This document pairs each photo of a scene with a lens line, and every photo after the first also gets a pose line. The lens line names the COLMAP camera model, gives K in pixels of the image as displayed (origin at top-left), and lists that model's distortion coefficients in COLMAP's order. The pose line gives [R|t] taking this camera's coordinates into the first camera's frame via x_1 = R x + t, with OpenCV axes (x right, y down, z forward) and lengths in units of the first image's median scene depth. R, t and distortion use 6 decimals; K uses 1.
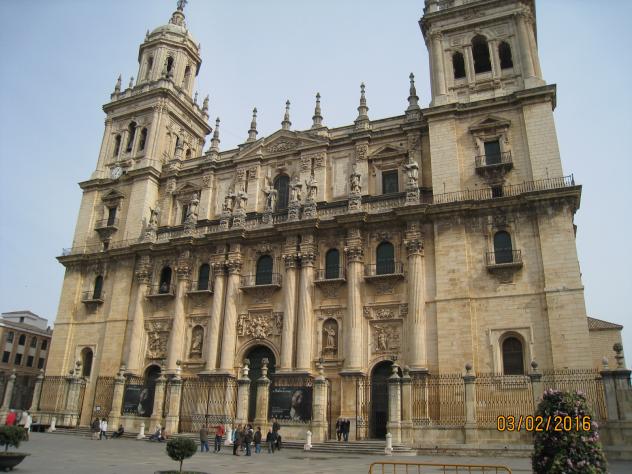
lens RADIAL K [[511.4, 0, 317.4], [0, 511.4, 245.5], [0, 0, 1]] dist [-0.120002, 0.021156]
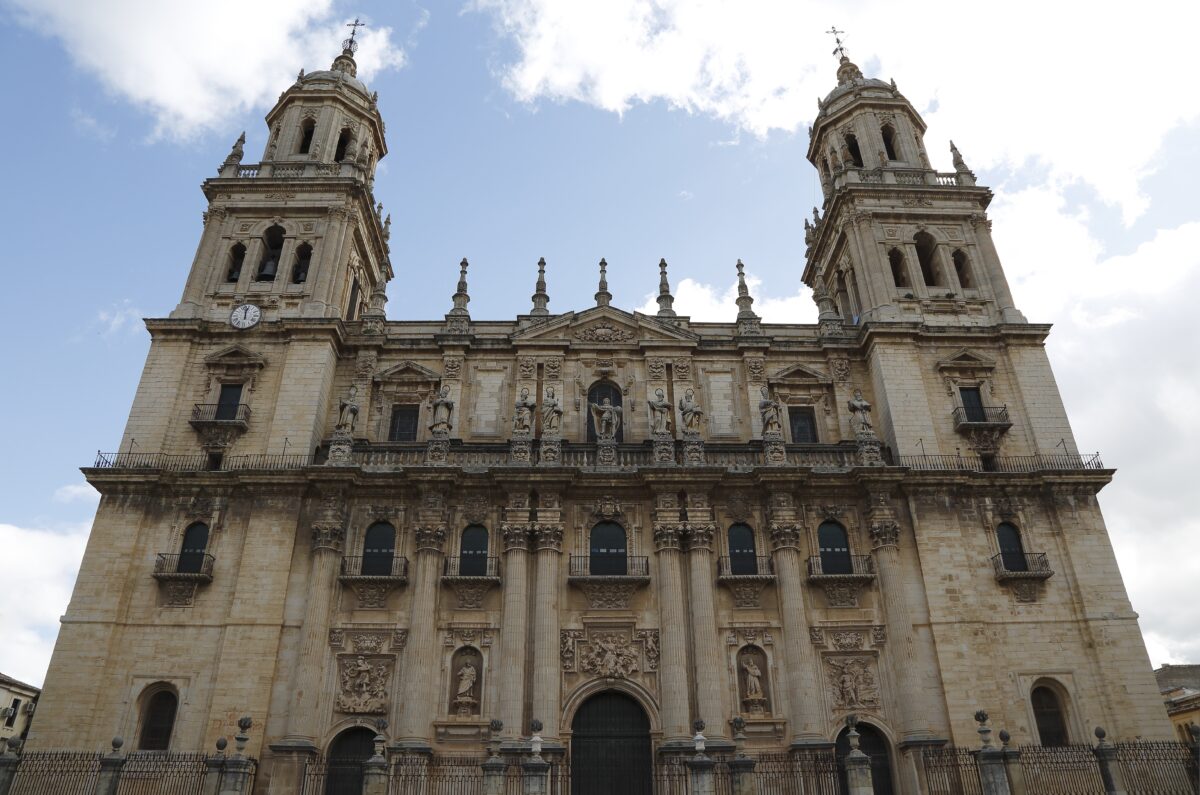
lens RADIAL K [[830.0, 0, 612.0], [0, 830.0, 392.5], [0, 0, 1]] dist [-0.092869, 0.038895]
pose [[0.909210, 0.173070, 0.378662, -0.455114], [-0.105917, 0.975732, -0.191647, 0.053987], [-0.402641, 0.134140, 0.905476, 0.178282]]
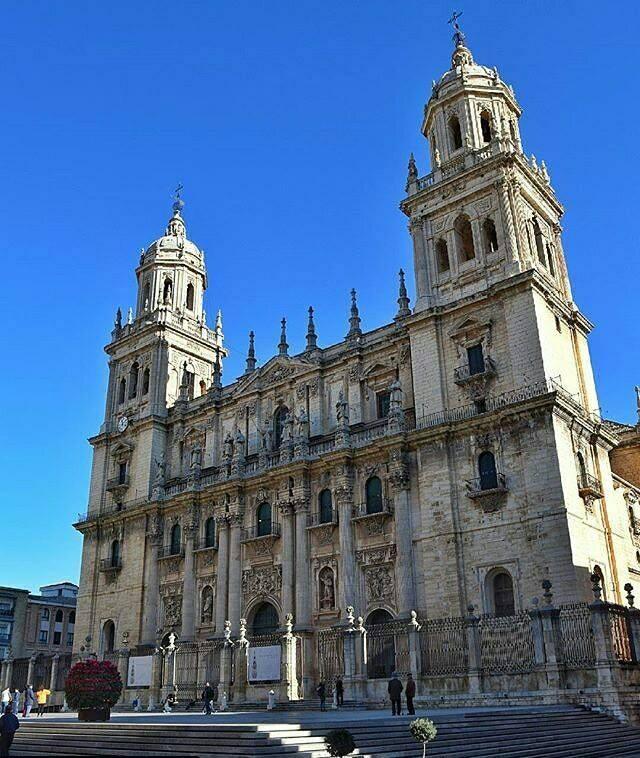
lens RADIAL K [[750.3, 0, 312.0], [0, 750.3, 386.5], [0, 0, 1]] dist [-0.065643, 0.000000]
pose [[0.955676, -0.160258, -0.246983, 0.348513], [0.145335, 0.986332, -0.077634, -0.070542], [0.256049, 0.038297, 0.965905, -0.294649]]
